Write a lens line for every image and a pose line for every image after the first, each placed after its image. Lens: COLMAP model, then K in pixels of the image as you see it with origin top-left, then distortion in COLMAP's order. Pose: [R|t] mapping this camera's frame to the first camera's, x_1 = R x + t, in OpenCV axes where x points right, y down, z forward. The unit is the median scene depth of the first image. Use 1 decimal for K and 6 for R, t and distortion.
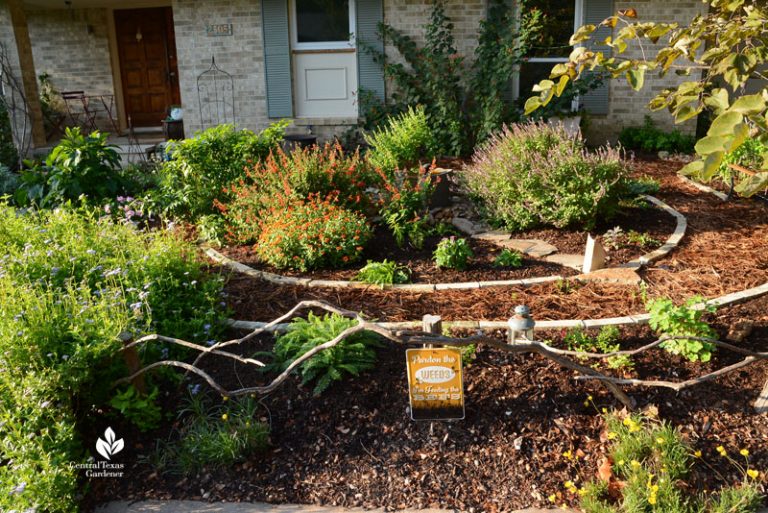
lens RADIAL K [[654.1, 0, 383.0], [0, 654.1, 262.9], [0, 0, 1]] dist [-0.157495, 0.165481]
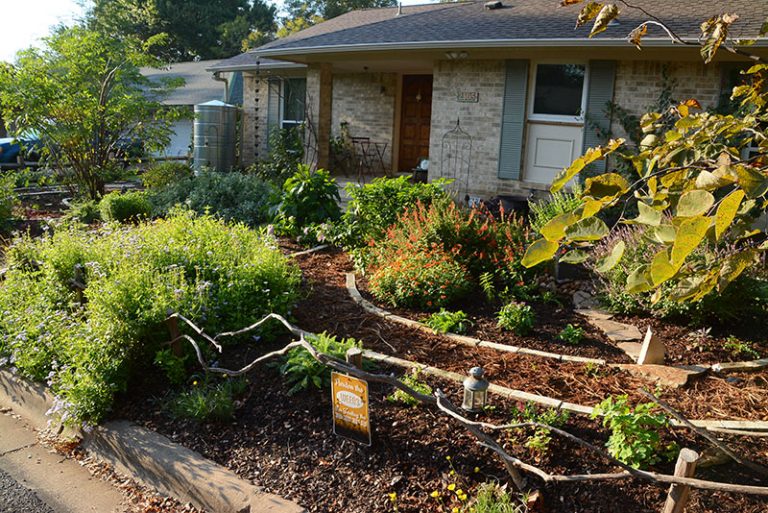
lens RADIAL K [[614.1, 0, 384.0], [0, 614.1, 256.5], [0, 0, 1]] dist [-0.176427, 0.130301]
pose [[0.870541, 0.166685, -0.463006, 0.161048], [-0.207375, 0.977524, -0.037991, -0.013196], [0.446267, 0.129089, 0.885541, 0.009475]]
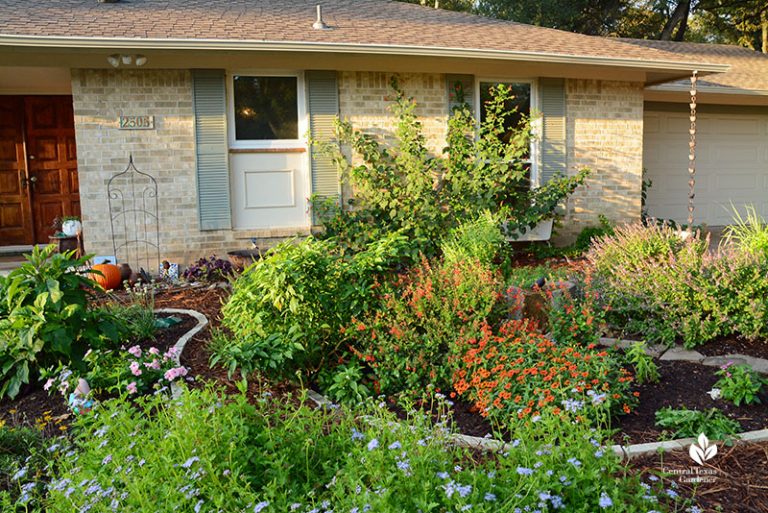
lens RADIAL K [[654.1, 0, 383.0], [0, 654.1, 262.9], [0, 0, 1]] dist [-0.157495, 0.165481]
pose [[0.933137, -0.046167, 0.356544, -0.260091], [0.104733, 0.983615, -0.146743, -0.043457], [-0.343928, 0.174273, 0.922682, 0.188740]]
